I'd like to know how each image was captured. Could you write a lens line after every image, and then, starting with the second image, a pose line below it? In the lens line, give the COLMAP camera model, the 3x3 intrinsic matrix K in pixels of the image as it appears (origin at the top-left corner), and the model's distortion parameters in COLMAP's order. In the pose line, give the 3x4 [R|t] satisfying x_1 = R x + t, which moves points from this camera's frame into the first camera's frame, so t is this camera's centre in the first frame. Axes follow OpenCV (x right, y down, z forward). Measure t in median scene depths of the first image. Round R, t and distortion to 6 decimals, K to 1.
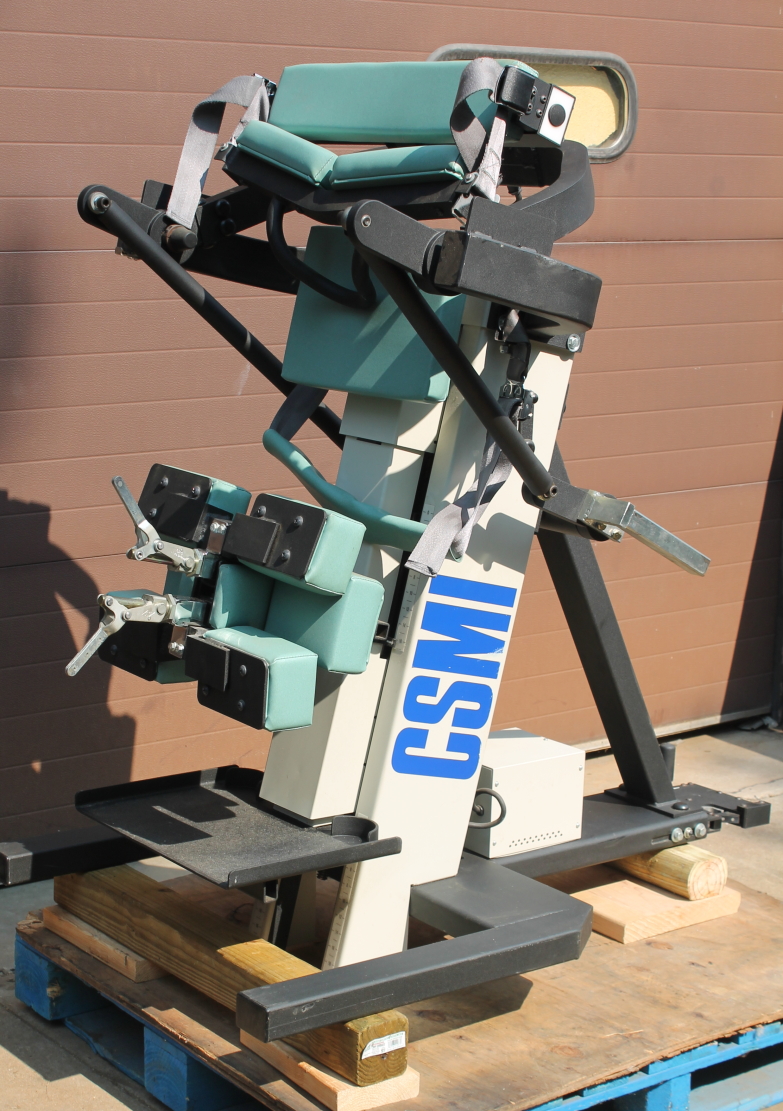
lens RADIAL K [[2147.4, 0, 389.7], [0, 2147.4, 588.0], [0, 0, 1]] dist [-0.014477, -0.049287]
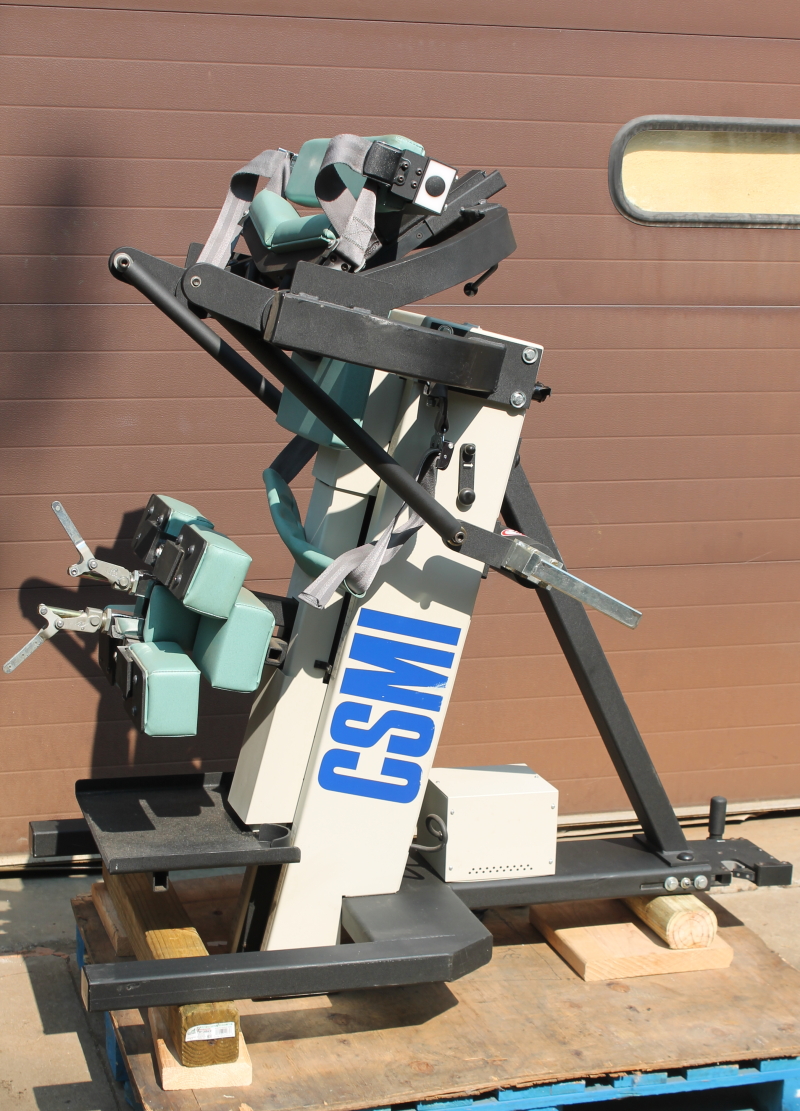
lens RADIAL K [[2077.9, 0, 462.1], [0, 2077.9, 557.0], [0, 0, 1]] dist [-0.019533, 0.091671]
pose [[0.939723, 0.058943, -0.336818, 0.411118], [-0.070953, 0.997204, -0.023448, -0.011036], [0.334494, 0.045933, 0.941278, 0.032818]]
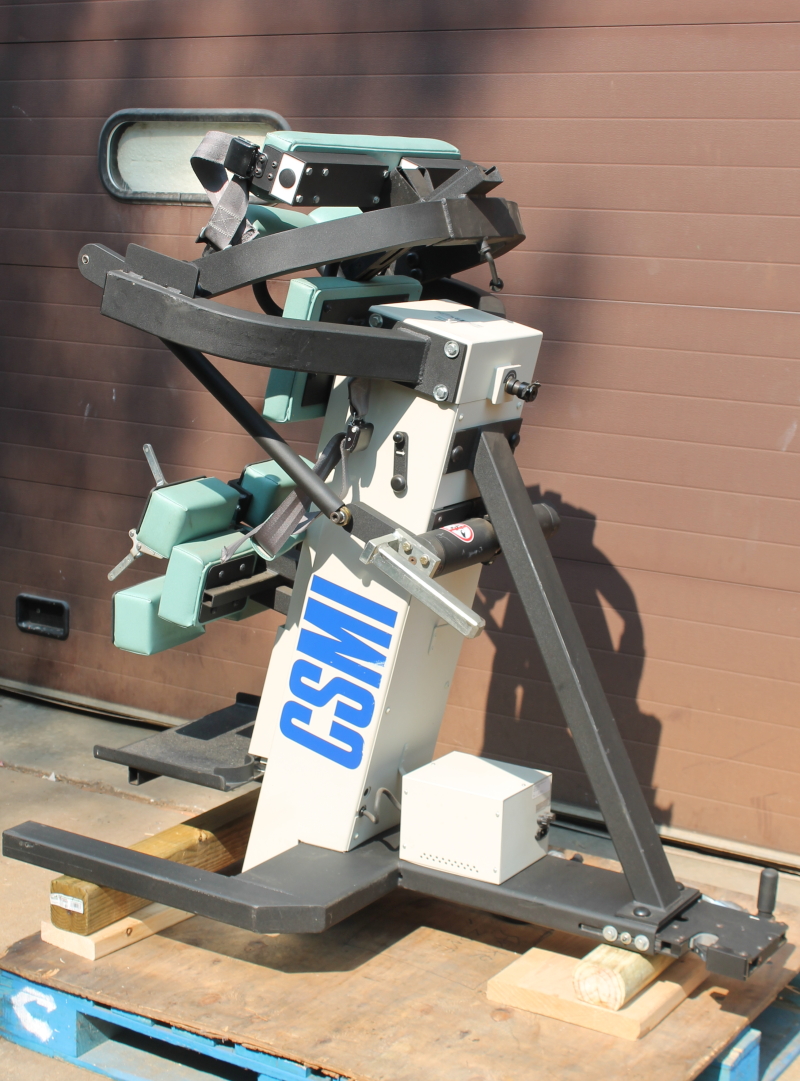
lens RADIAL K [[1870.8, 0, 400.1], [0, 1870.8, 482.1], [0, 0, 1]] dist [-0.038212, -0.054669]
pose [[0.347351, 0.139864, -0.927246, 0.943435], [-0.206568, 0.975937, 0.069828, -0.132276], [0.914701, 0.167285, 0.367884, 0.655270]]
